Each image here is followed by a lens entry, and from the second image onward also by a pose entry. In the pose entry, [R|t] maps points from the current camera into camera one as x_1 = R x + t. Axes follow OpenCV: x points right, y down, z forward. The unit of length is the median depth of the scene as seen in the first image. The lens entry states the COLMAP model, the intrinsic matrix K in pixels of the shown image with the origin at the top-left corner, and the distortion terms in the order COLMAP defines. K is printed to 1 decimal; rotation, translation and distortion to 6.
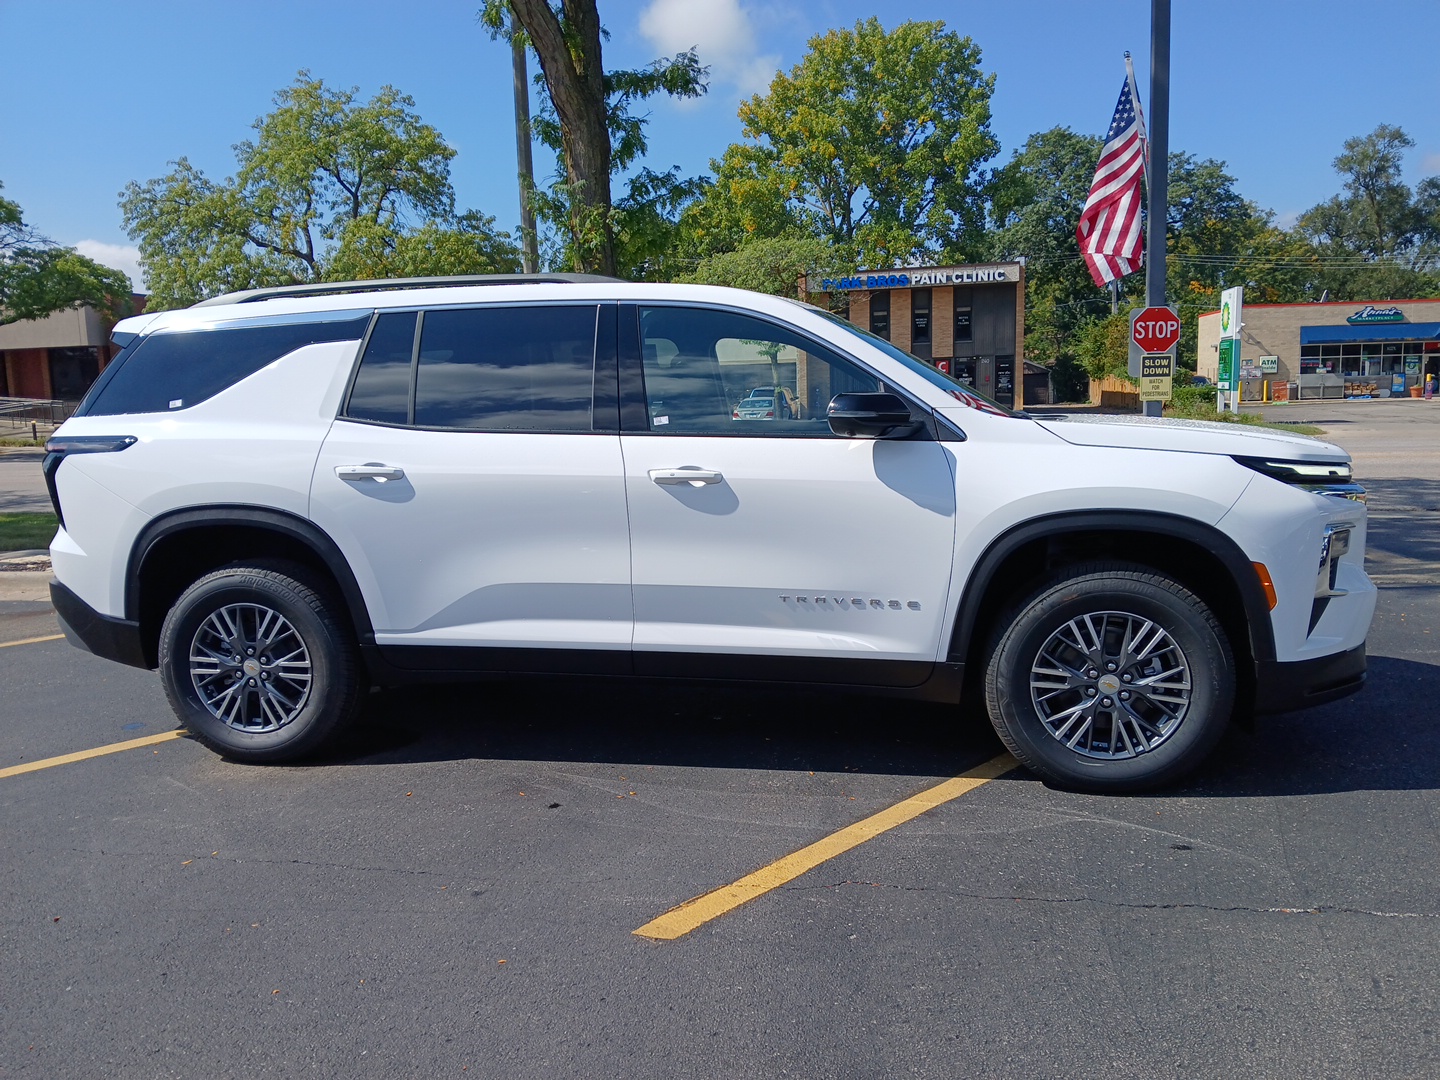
lens RADIAL K [[1157.8, 0, 724.6], [0, 1157.8, 545.6], [0, 0, 1]] dist [0.028348, -0.056635]
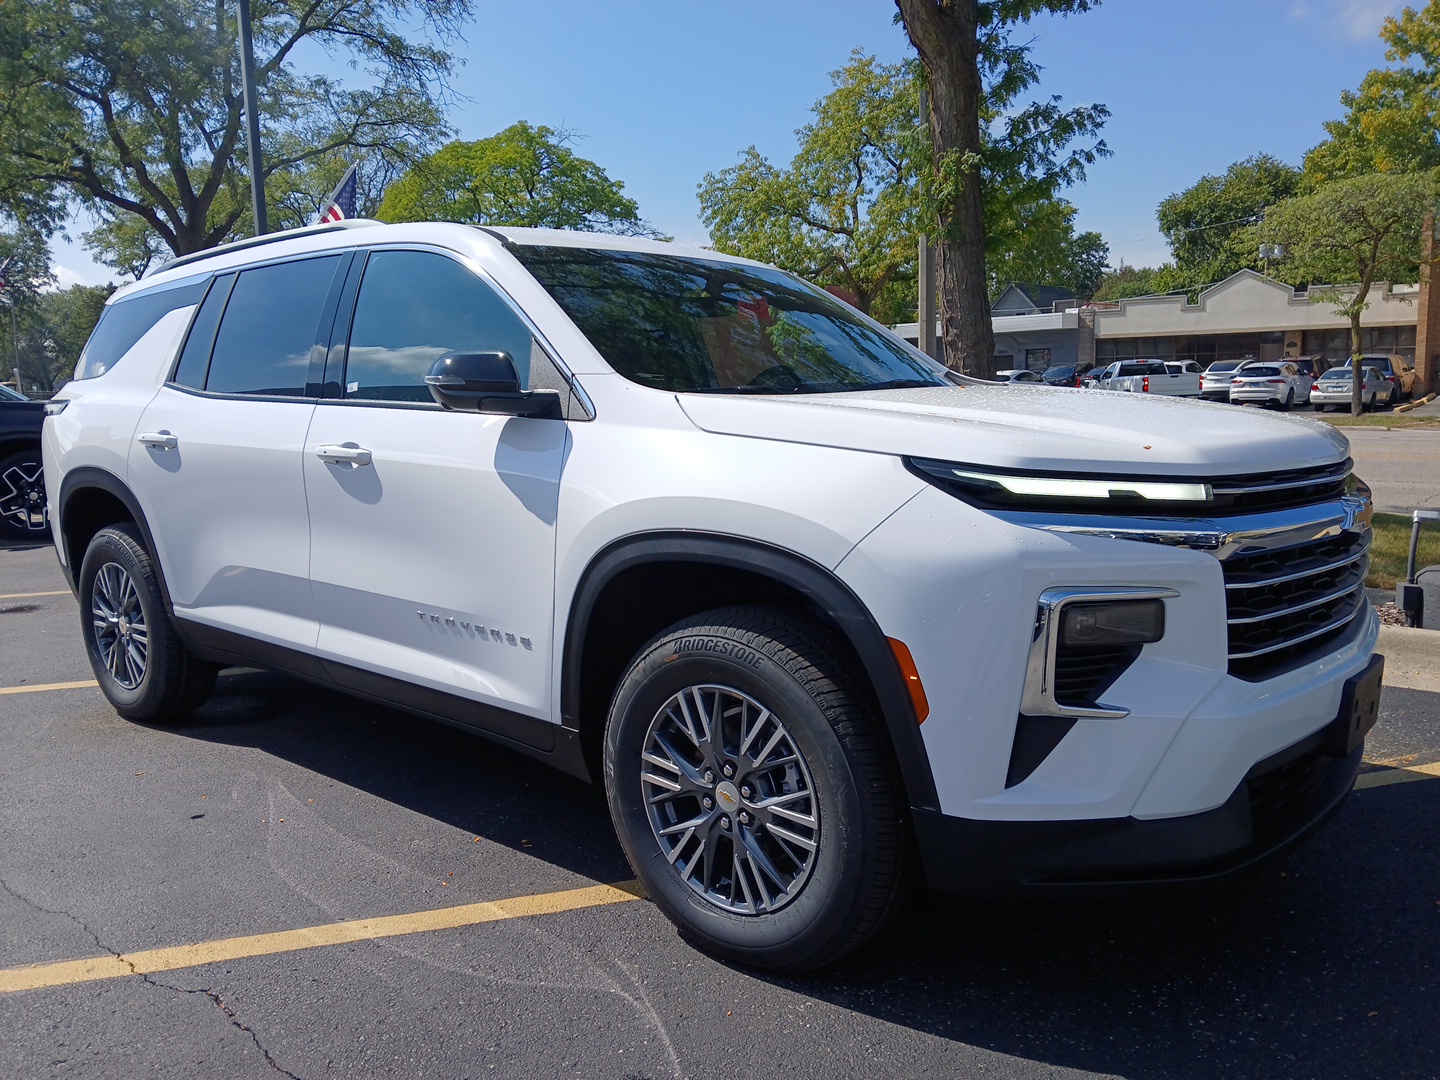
lens RADIAL K [[1157.8, 0, 710.4], [0, 1157.8, 546.6], [0, 0, 1]] dist [0.028348, -0.056635]
pose [[0.860362, 0.077408, -0.503771, 0.587958], [-0.065602, 0.996997, 0.041157, -0.044004], [0.505444, -0.002362, 0.862856, 0.394858]]
